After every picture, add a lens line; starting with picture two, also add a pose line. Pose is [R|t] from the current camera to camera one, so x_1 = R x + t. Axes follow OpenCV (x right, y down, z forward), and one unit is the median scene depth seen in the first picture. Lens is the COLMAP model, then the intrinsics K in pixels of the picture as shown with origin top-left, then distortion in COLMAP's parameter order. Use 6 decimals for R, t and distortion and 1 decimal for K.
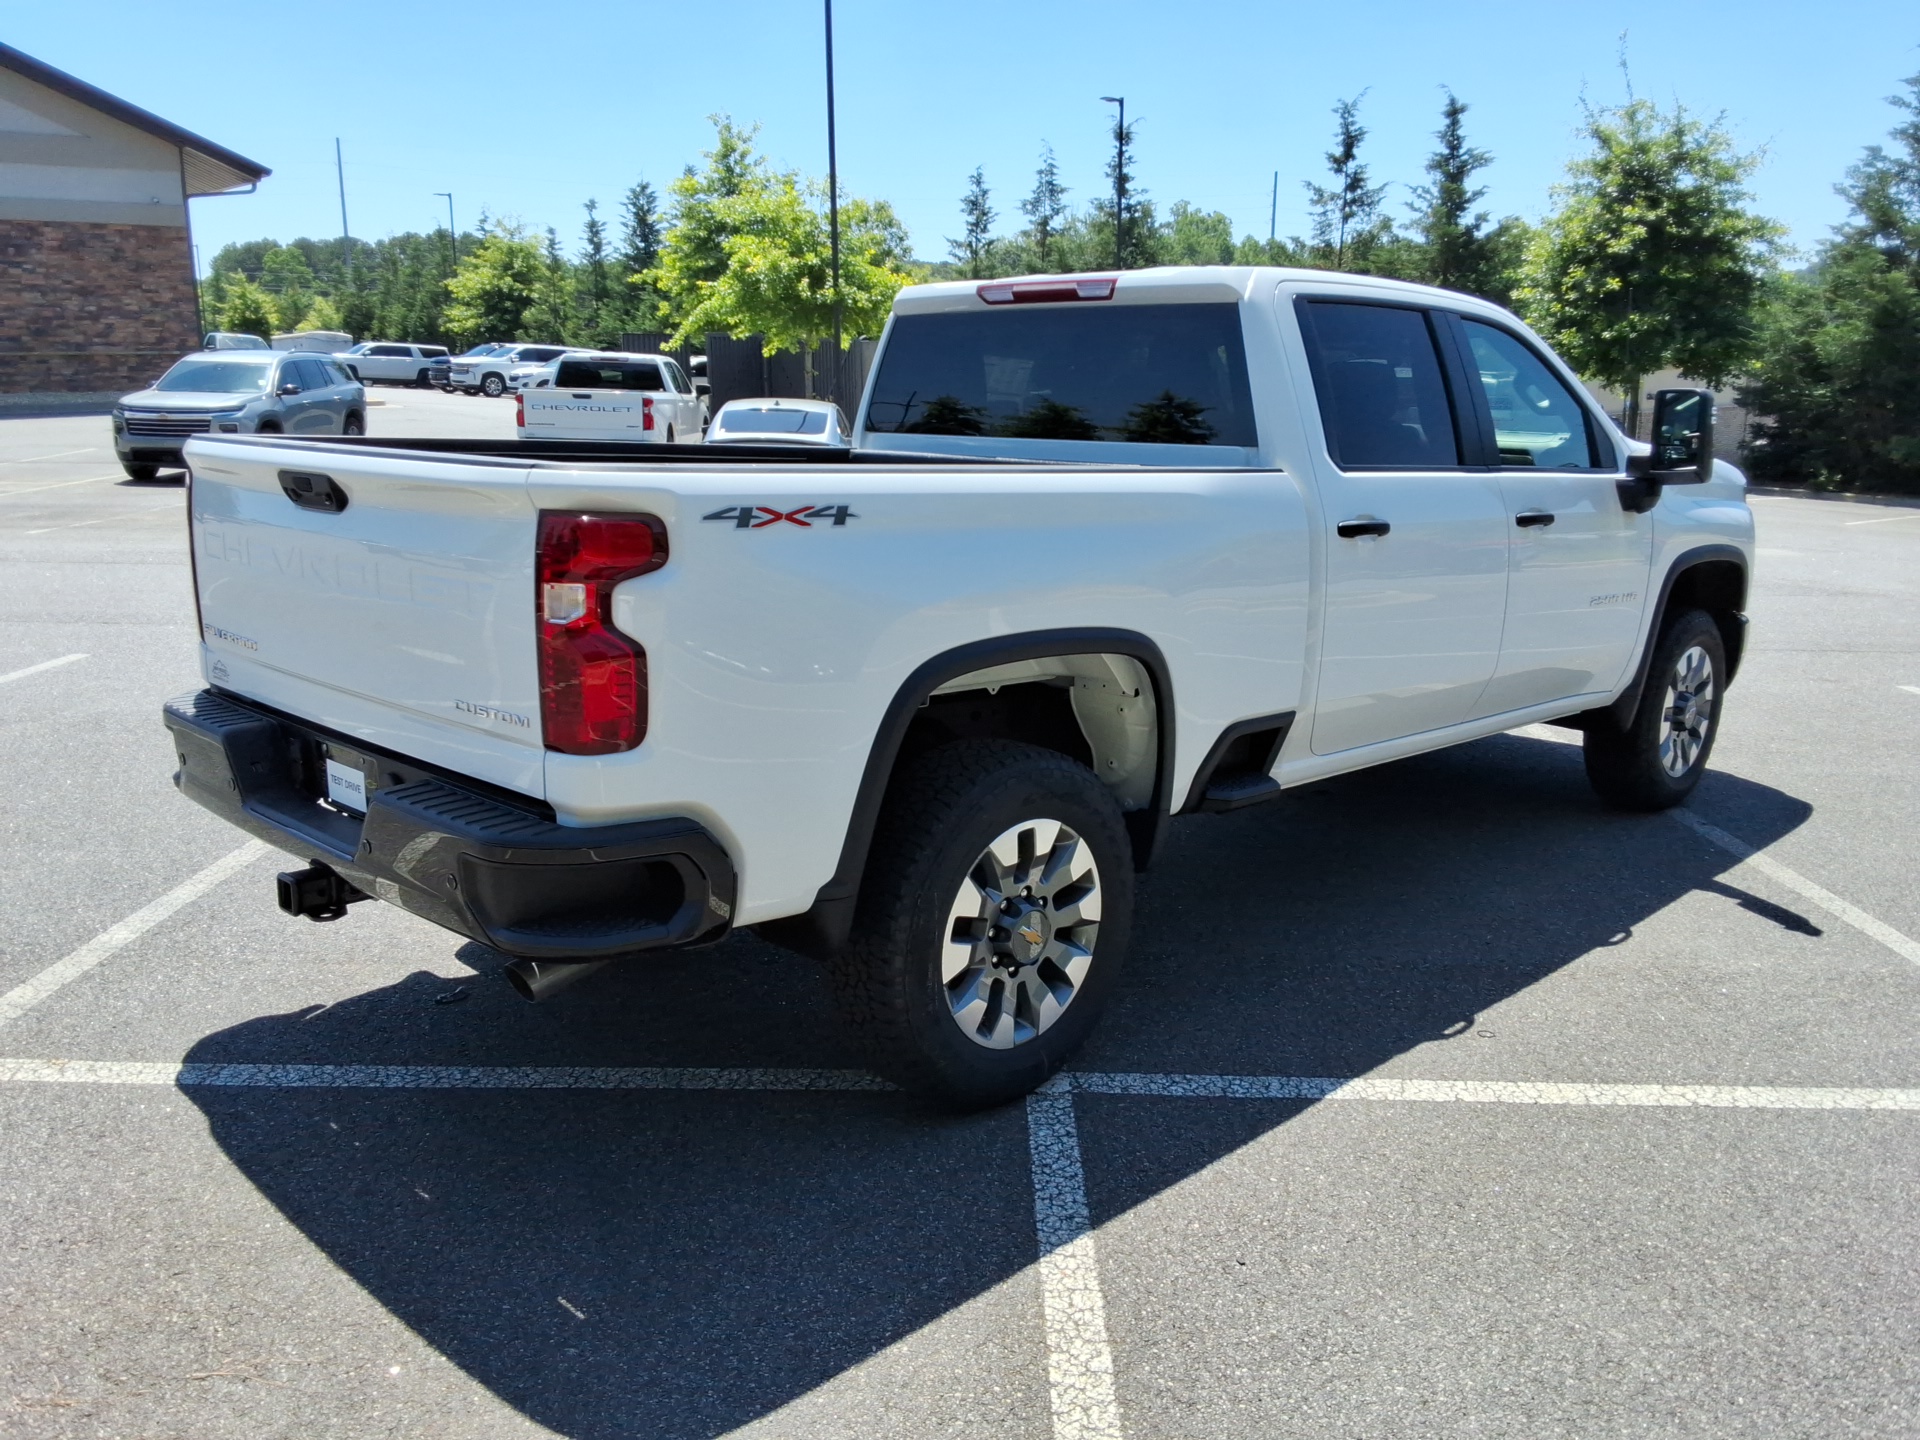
lens RADIAL K [[1538.4, 0, 971.7], [0, 1538.4, 713.0], [0, 0, 1]] dist [0.104598, -0.161907]
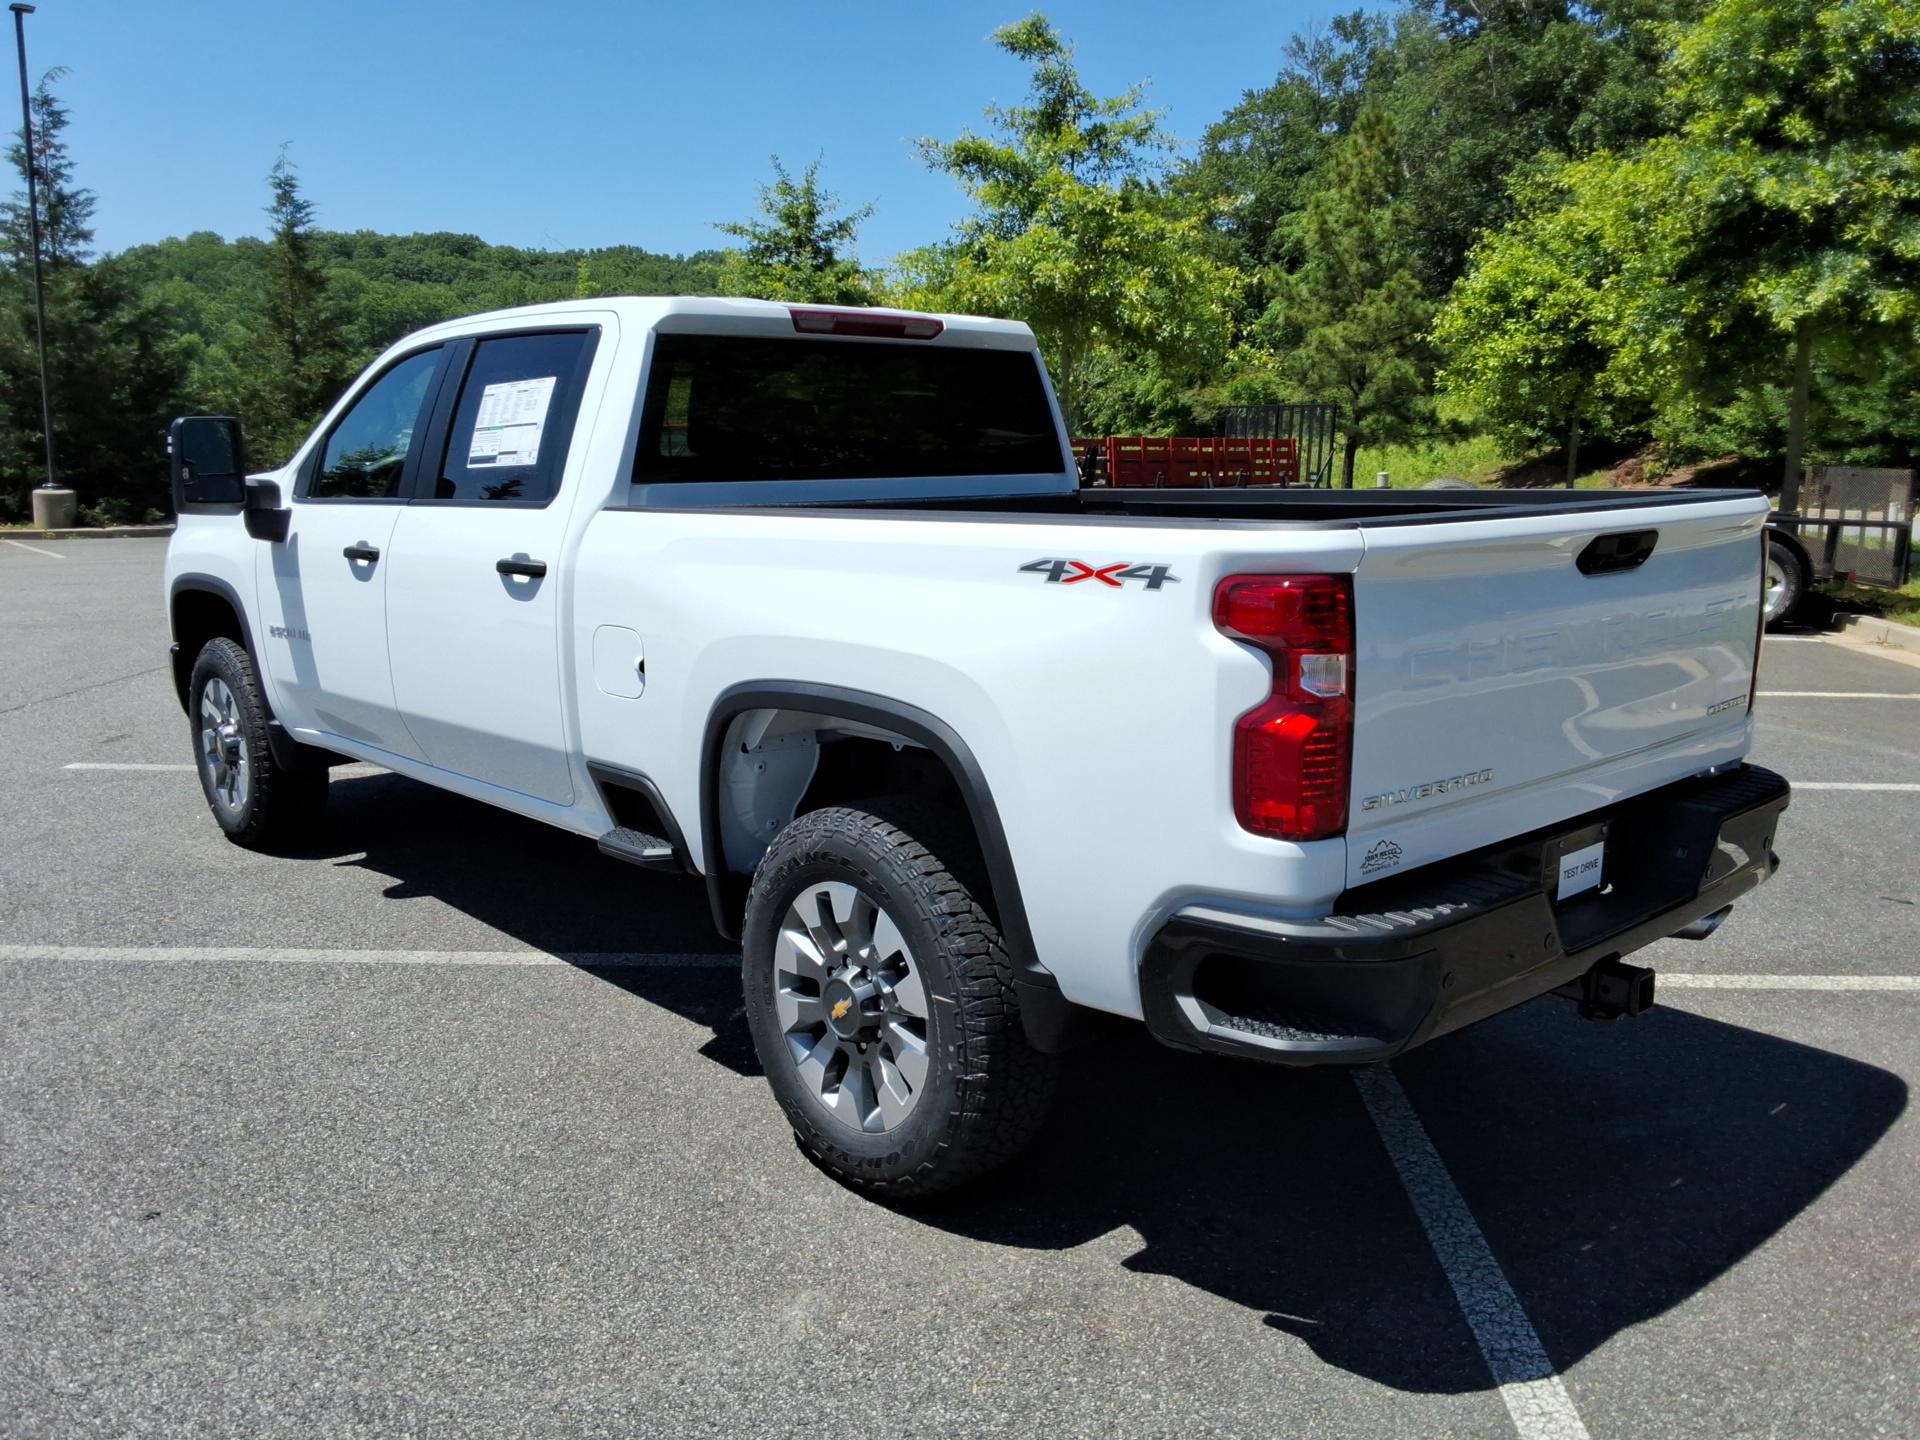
lens RADIAL K [[1542.0, 0, 975.5], [0, 1542.0, 702.9], [0, 0, 1]] dist [0.109511, -0.169058]
pose [[0.053844, -0.189467, 0.980410, -0.155409], [0.201934, 0.963614, 0.175131, -0.033501], [-0.977918, 0.188548, 0.090145, 0.148648]]
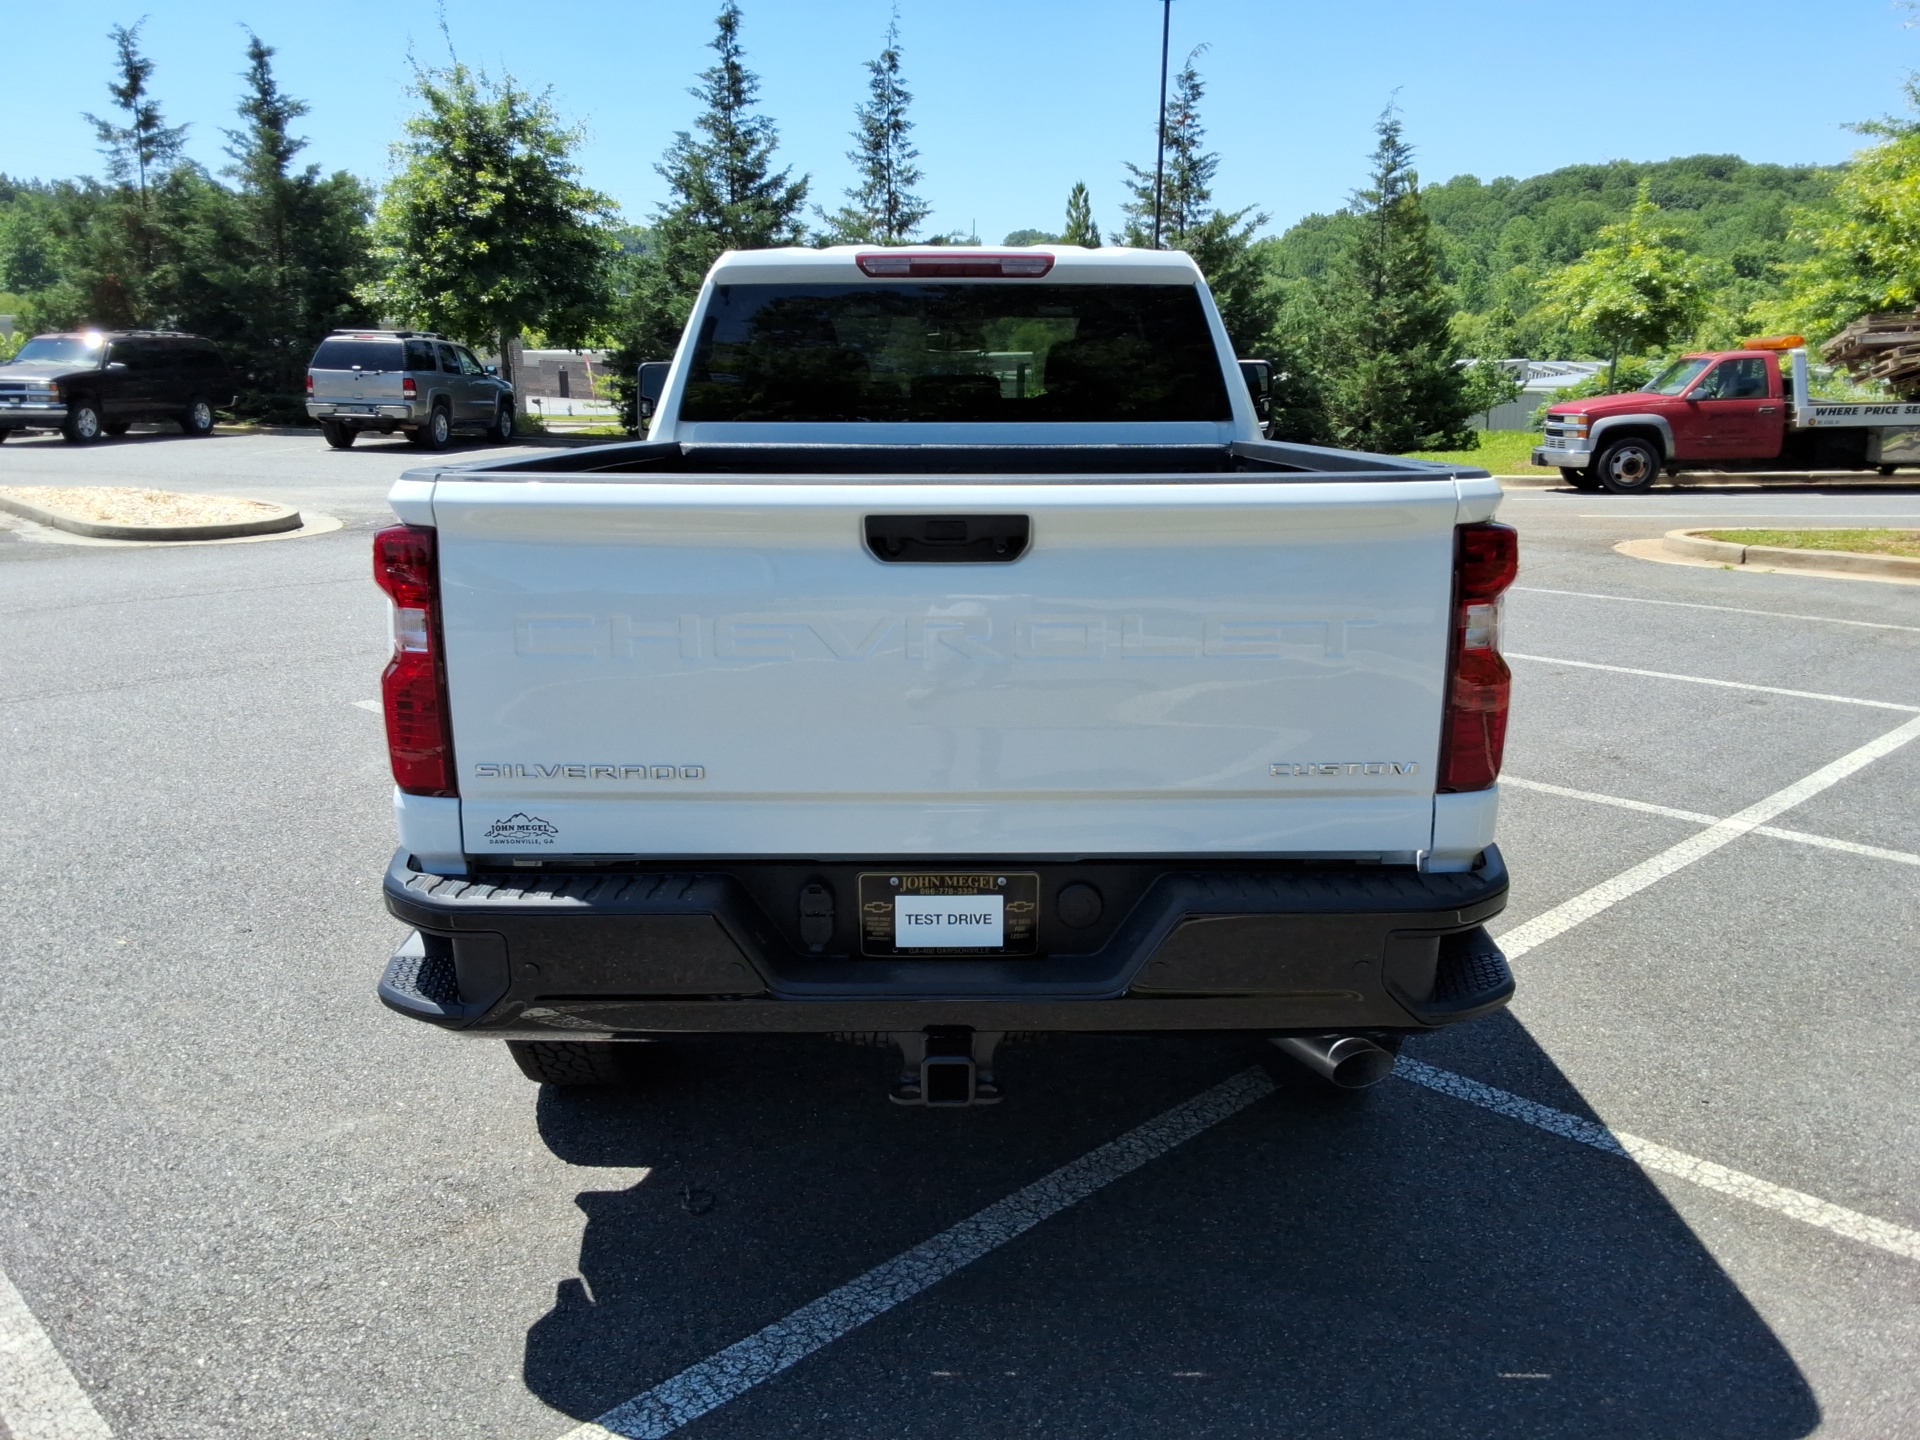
lens RADIAL K [[1542.0, 0, 975.5], [0, 1542.0, 702.9], [0, 0, 1]] dist [0.109511, -0.169058]
pose [[0.711147, -0.165383, 0.683314, -0.105743], [0.152838, 0.985060, 0.079351, -0.013703], [-0.686229, 0.048006, 0.725800, 0.052602]]
